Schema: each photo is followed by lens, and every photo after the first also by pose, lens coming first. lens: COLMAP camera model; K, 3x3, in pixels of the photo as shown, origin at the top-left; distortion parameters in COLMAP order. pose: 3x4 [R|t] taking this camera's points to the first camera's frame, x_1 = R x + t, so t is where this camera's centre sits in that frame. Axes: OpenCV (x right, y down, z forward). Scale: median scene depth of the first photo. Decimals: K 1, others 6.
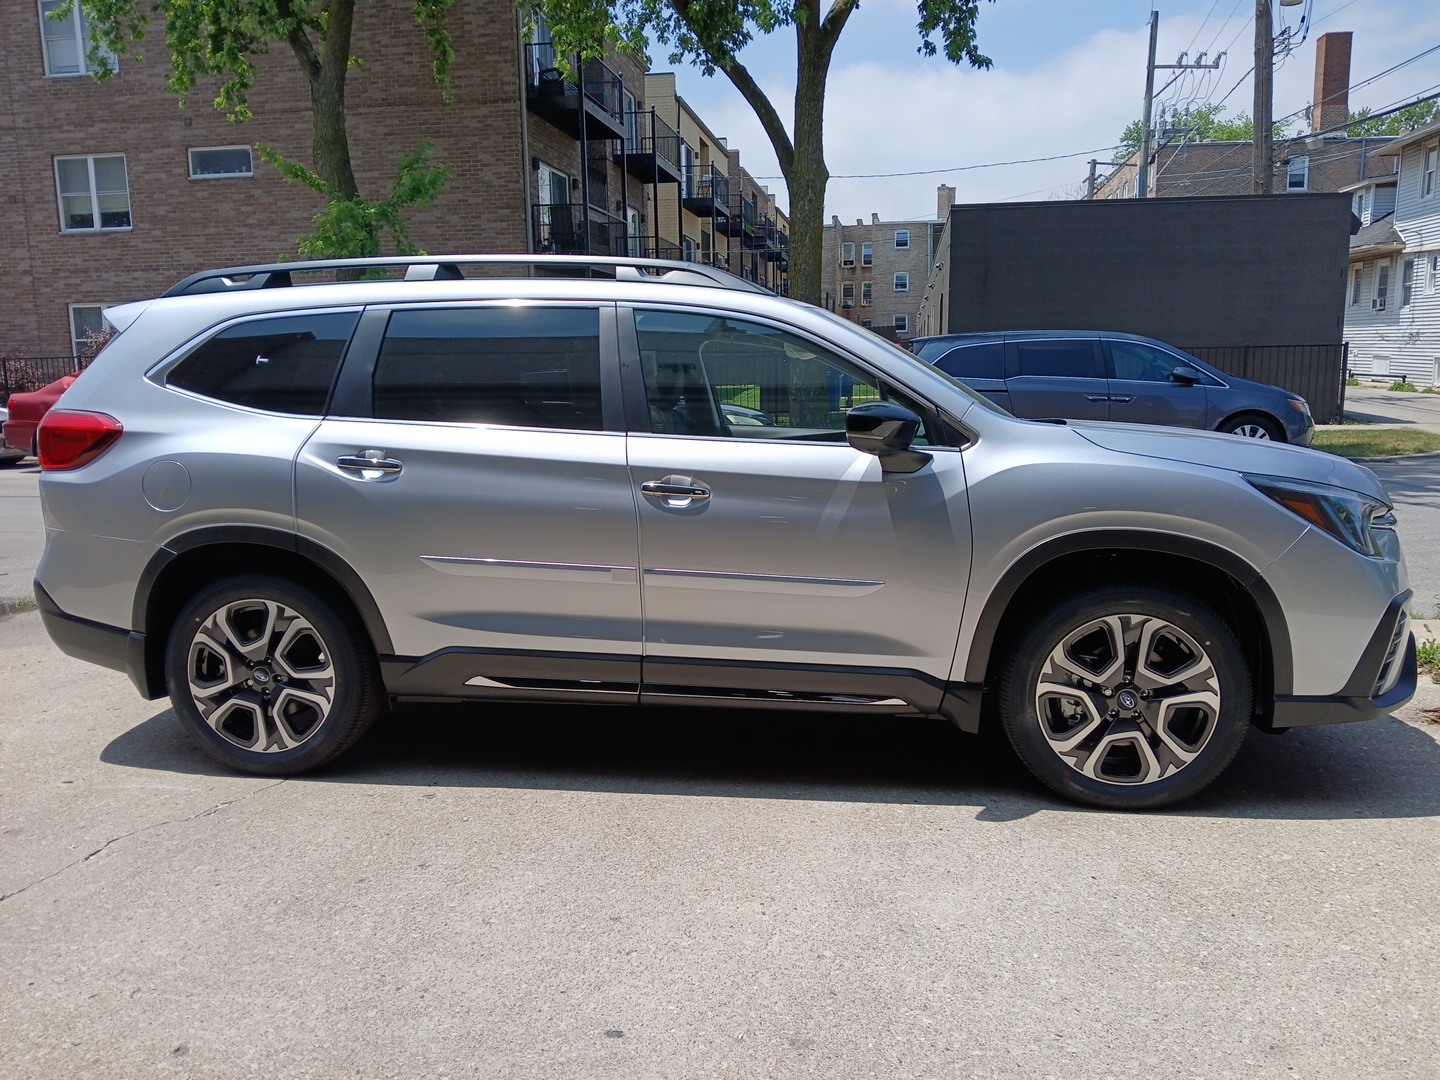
lens RADIAL K [[1092.7, 0, 702.7], [0, 1092.7, 539.5], [0, 0, 1]] dist [0.058684, -0.122840]
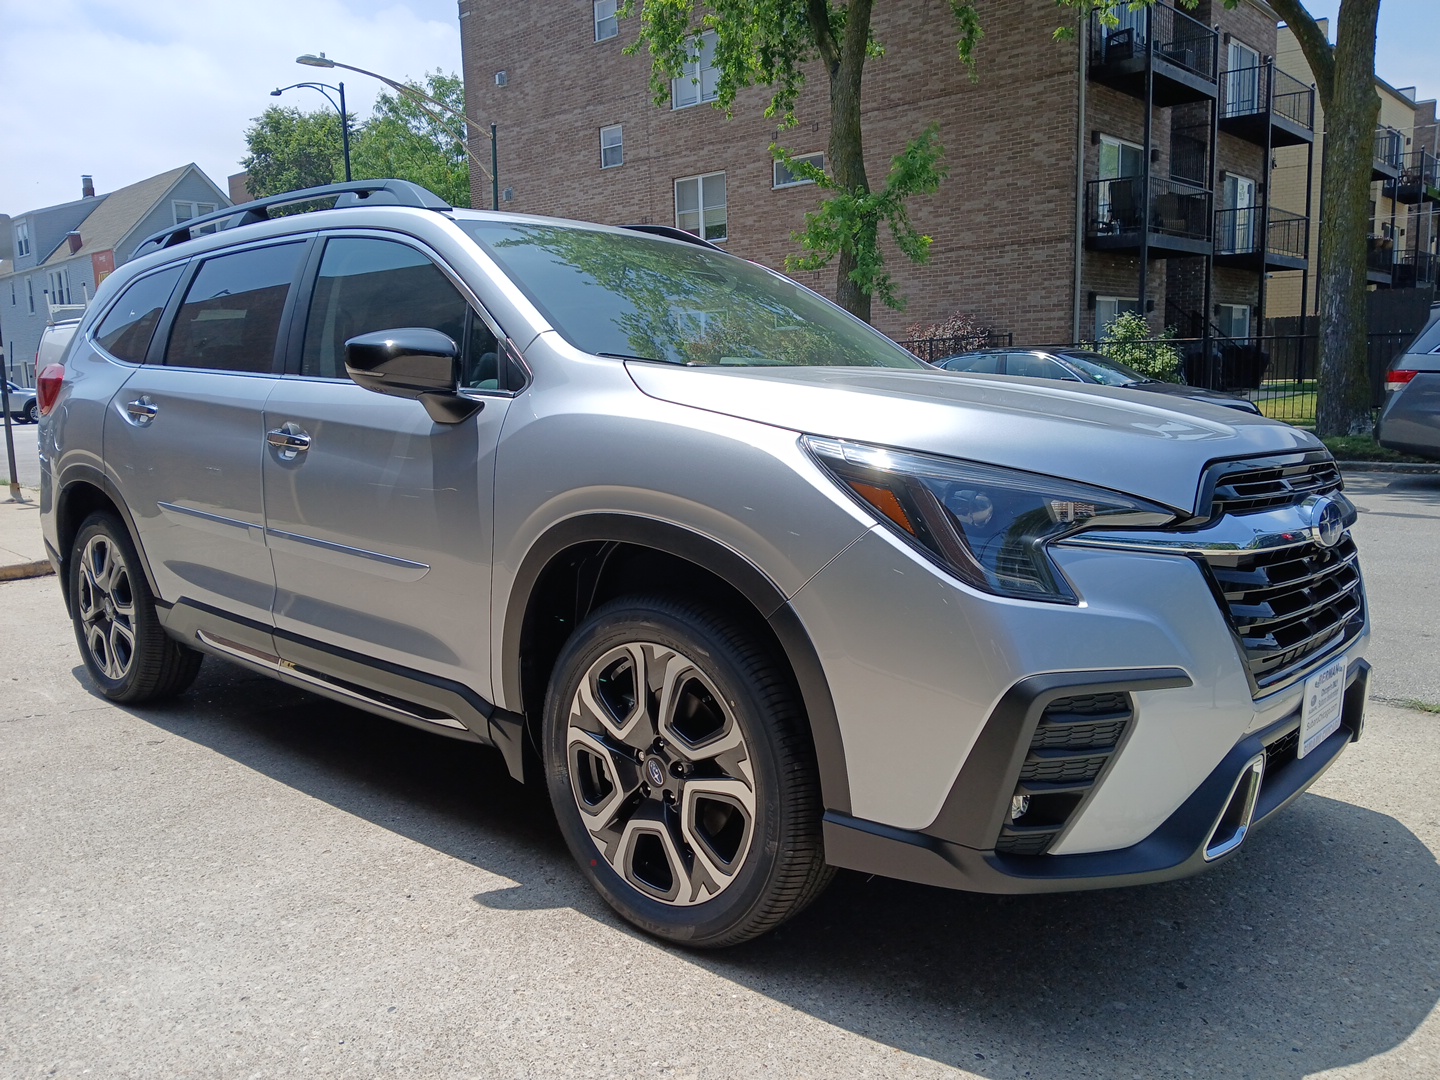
lens RADIAL K [[1092.7, 0, 702.7], [0, 1092.7, 539.5], [0, 0, 1]] dist [0.058684, -0.122840]
pose [[0.846504, 0.076650, -0.526835, 0.085953], [-0.076011, 0.996844, 0.022901, -0.001368], [0.526927, 0.020660, 0.849659, 0.051624]]
